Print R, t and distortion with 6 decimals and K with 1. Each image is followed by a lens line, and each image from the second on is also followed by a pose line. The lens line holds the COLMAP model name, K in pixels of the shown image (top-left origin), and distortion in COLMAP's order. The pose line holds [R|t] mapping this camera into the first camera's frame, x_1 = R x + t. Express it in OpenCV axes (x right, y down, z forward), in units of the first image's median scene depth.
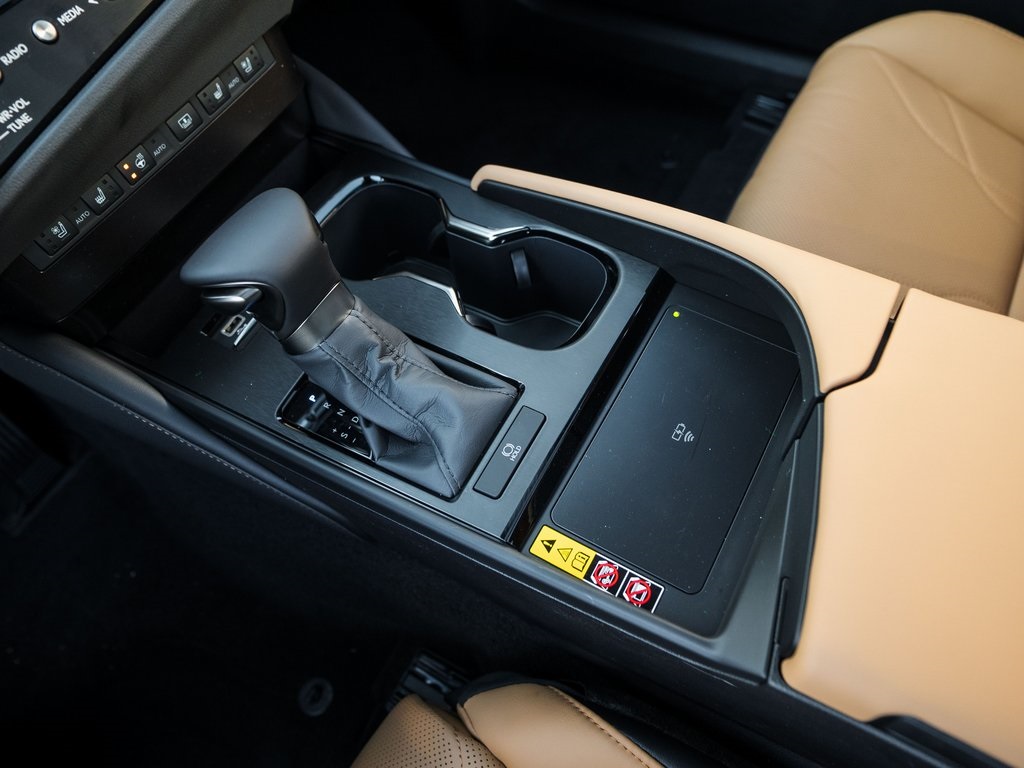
lens RADIAL K [[690.3, 0, 523.4], [0, 690.3, 397.4], [0, 0, 1]] dist [-0.088789, 0.056059]
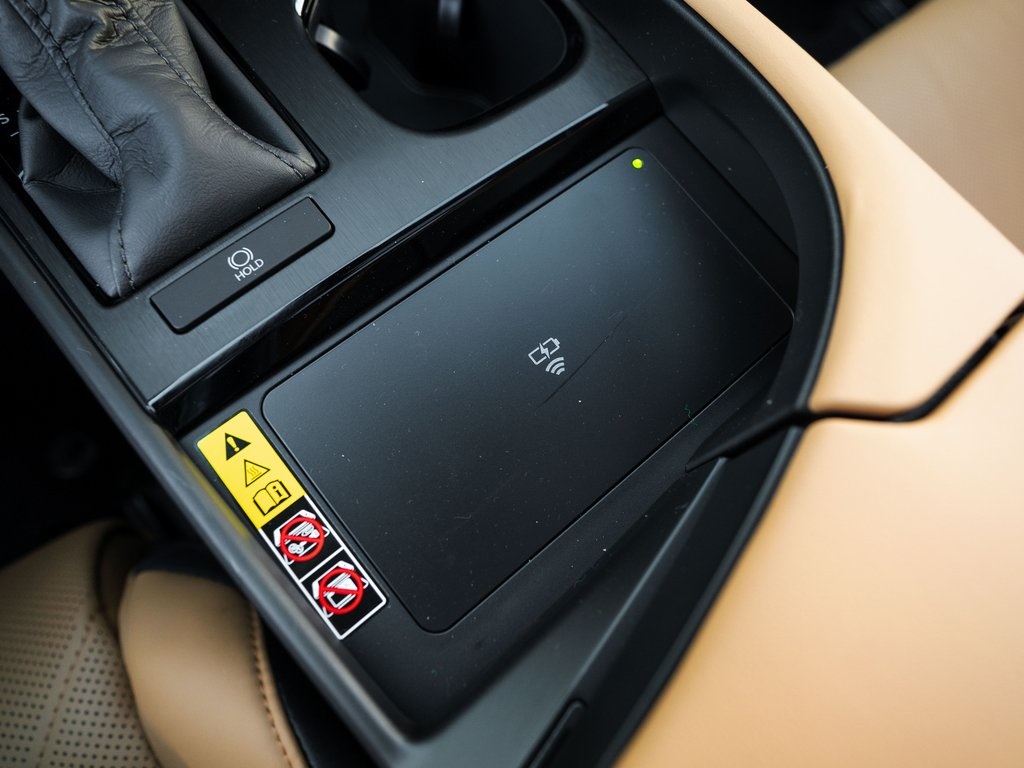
lens RADIAL K [[744.2, 0, 500.6], [0, 744.2, 370.0], [0, 0, 1]] dist [-0.079204, 0.055647]
pose [[0.915840, 0.391330, 0.089989, 0.151948], [-0.401225, 0.900769, 0.166233, -0.024363], [-0.016008, -0.188349, 0.981972, 0.416329]]
